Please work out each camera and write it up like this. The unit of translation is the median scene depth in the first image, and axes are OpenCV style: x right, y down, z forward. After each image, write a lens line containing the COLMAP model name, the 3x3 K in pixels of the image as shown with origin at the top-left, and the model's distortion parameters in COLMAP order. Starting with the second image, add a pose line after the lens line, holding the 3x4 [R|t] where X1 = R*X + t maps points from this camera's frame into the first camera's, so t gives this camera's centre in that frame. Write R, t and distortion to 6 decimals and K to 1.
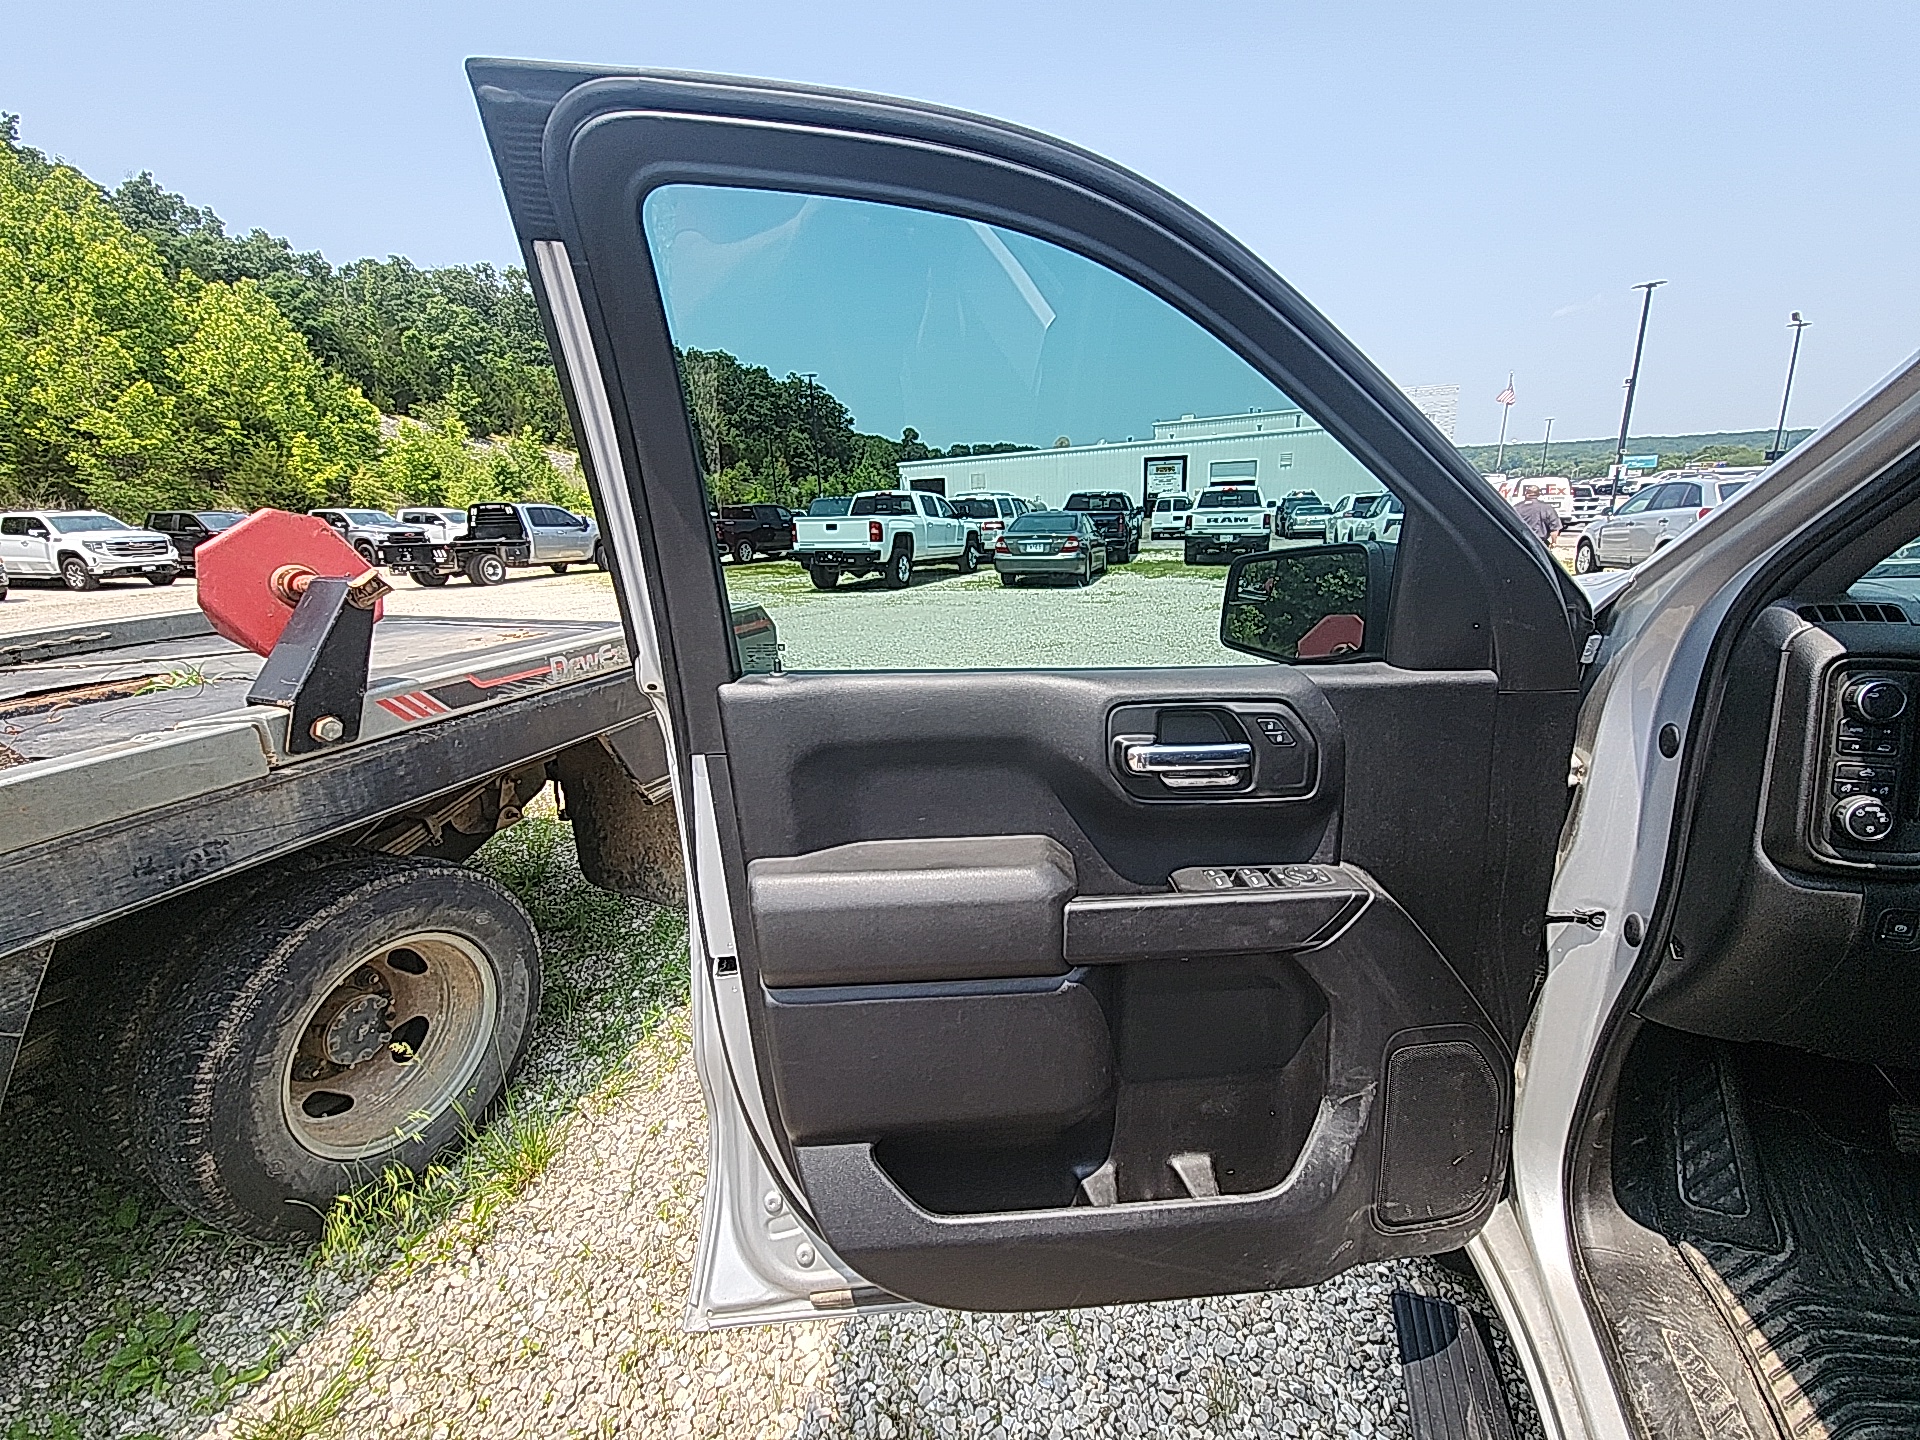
lens RADIAL K [[761.7, 0, 946.2], [0, 761.7, 696.8], [0, 0, 1]] dist [0.028699, -0.019656]
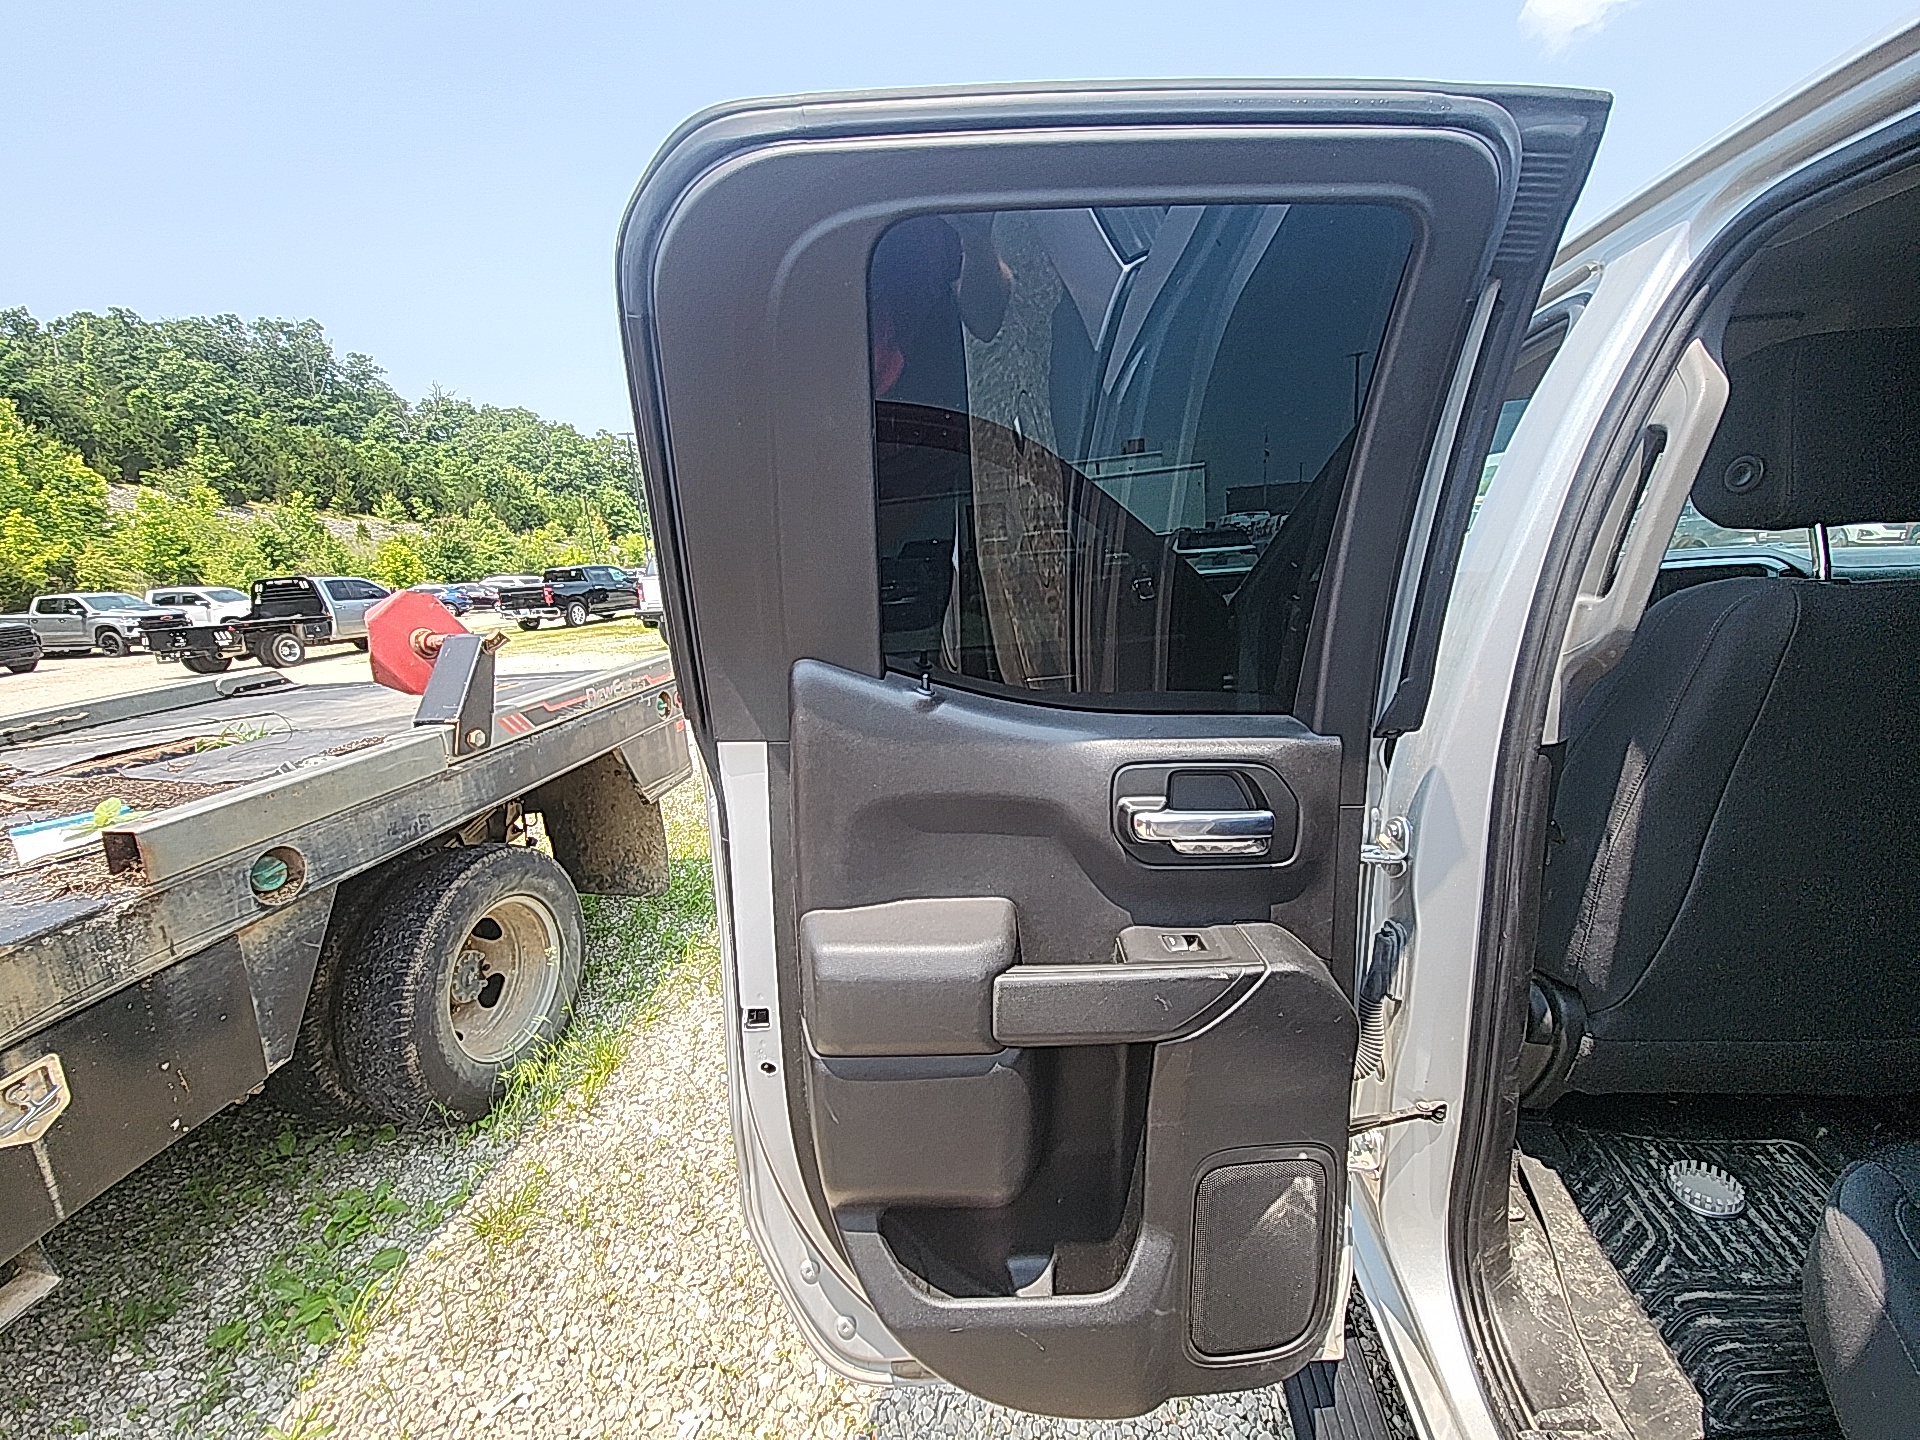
lens RADIAL K [[761.7, 0, 946.2], [0, 761.7, 696.8], [0, 0, 1]] dist [0.028699, -0.019656]
pose [[0.975437, -0.079612, 0.205390, -0.018158], [0.092052, 0.994410, -0.051725, 0.009266], [-0.200124, 0.069361, 0.977312, -0.045445]]
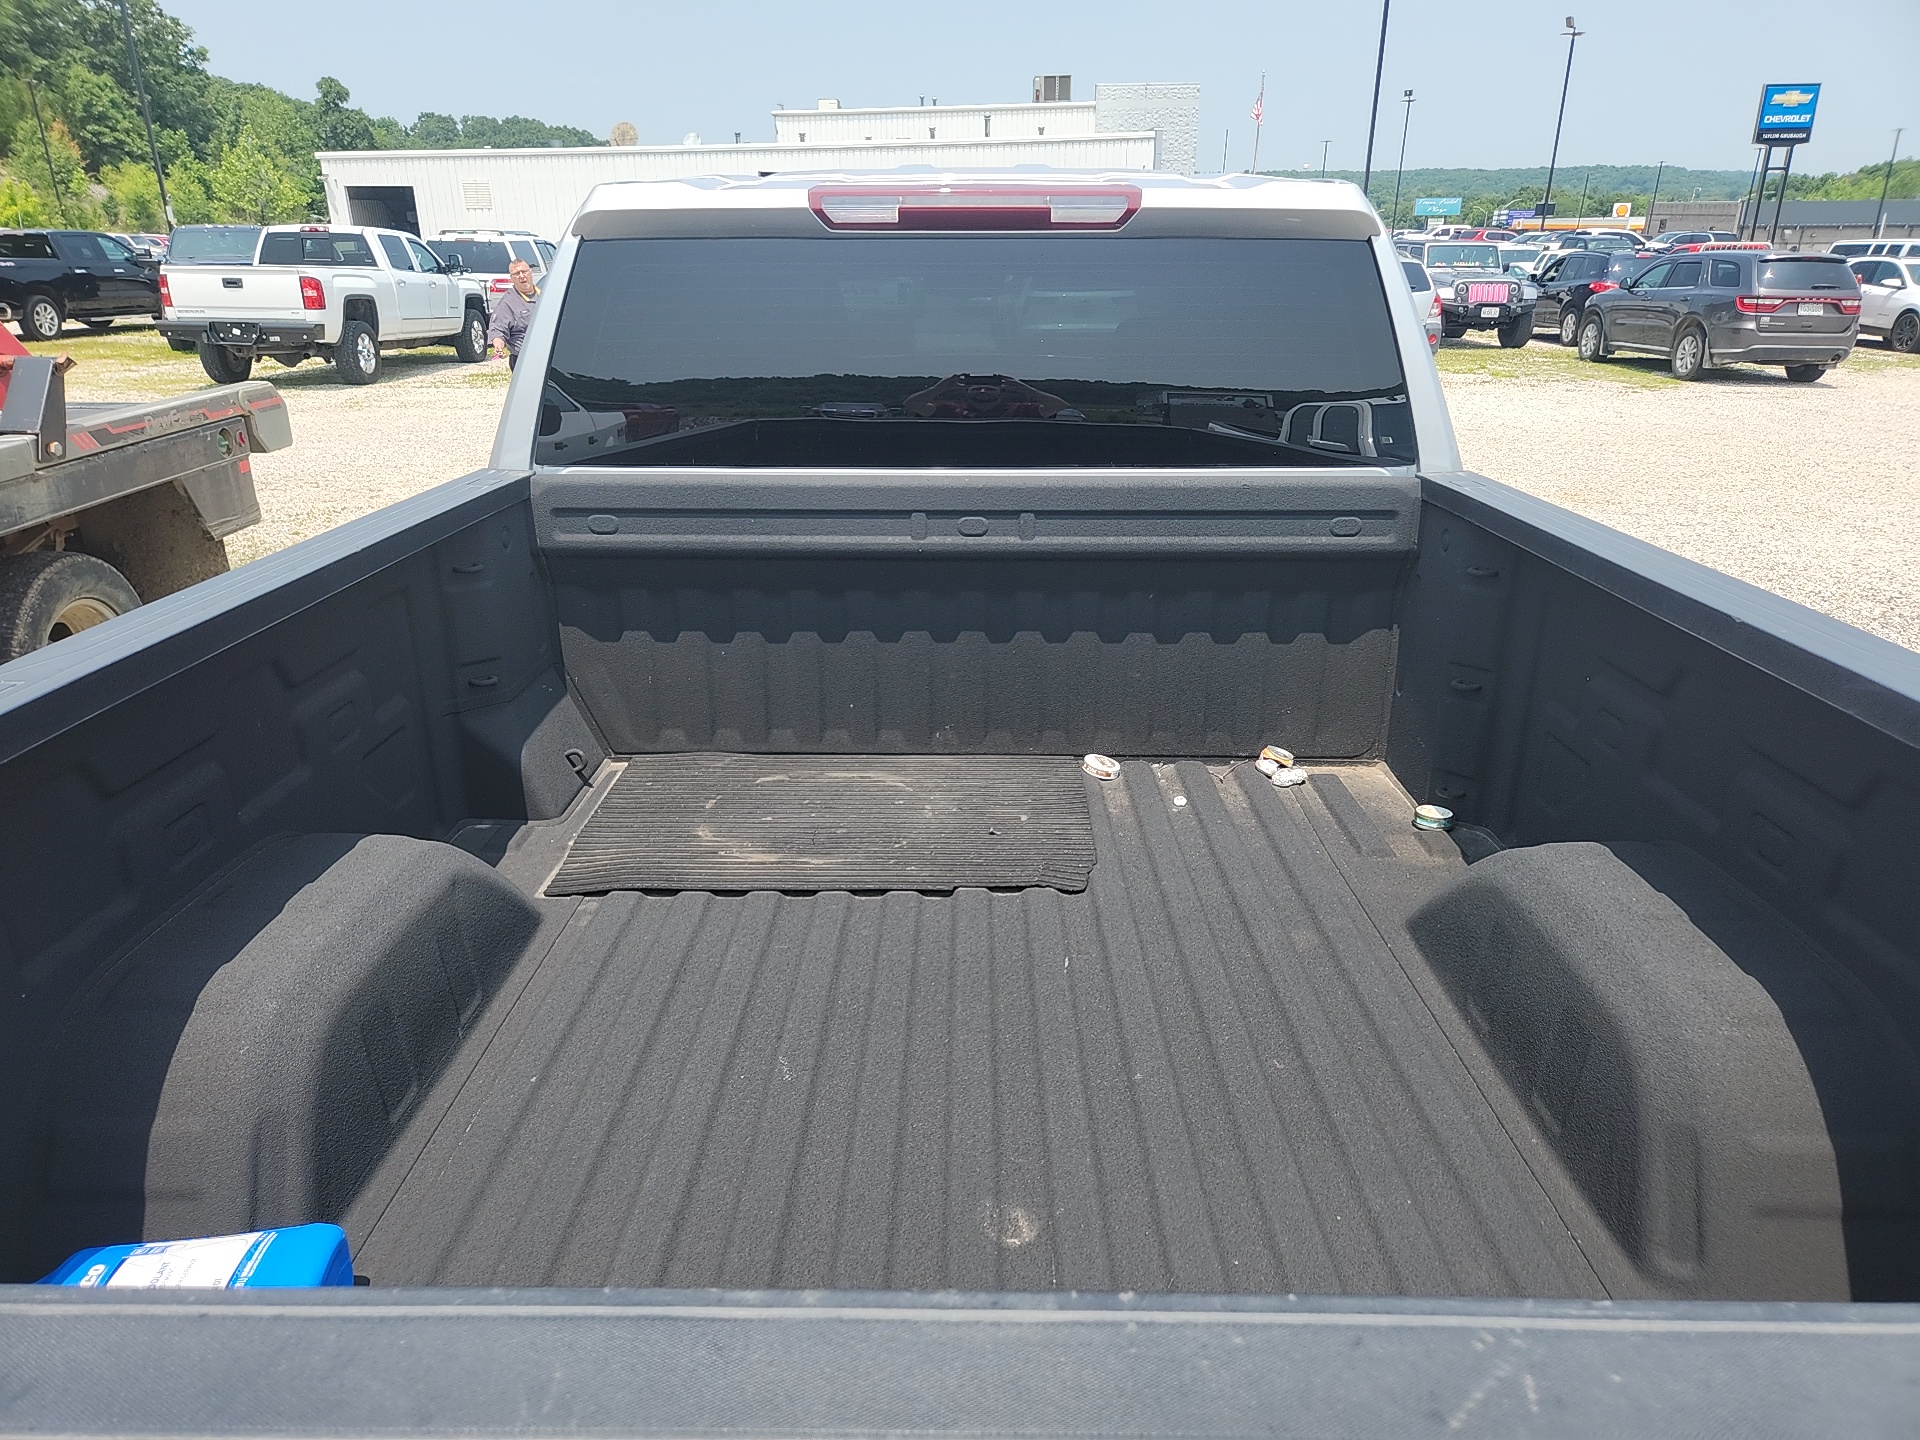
lens RADIAL K [[1281.4, 0, 933.5], [0, 1281.4, 723.6], [0, 0, 1]] dist [0.061959, -0.039854]
pose [[0.937611, -0.090314, 0.335751, -0.001486], [0.052767, 0.991451, 0.119334, 0.030617], [-0.343659, -0.094172, 0.934361, -0.184245]]
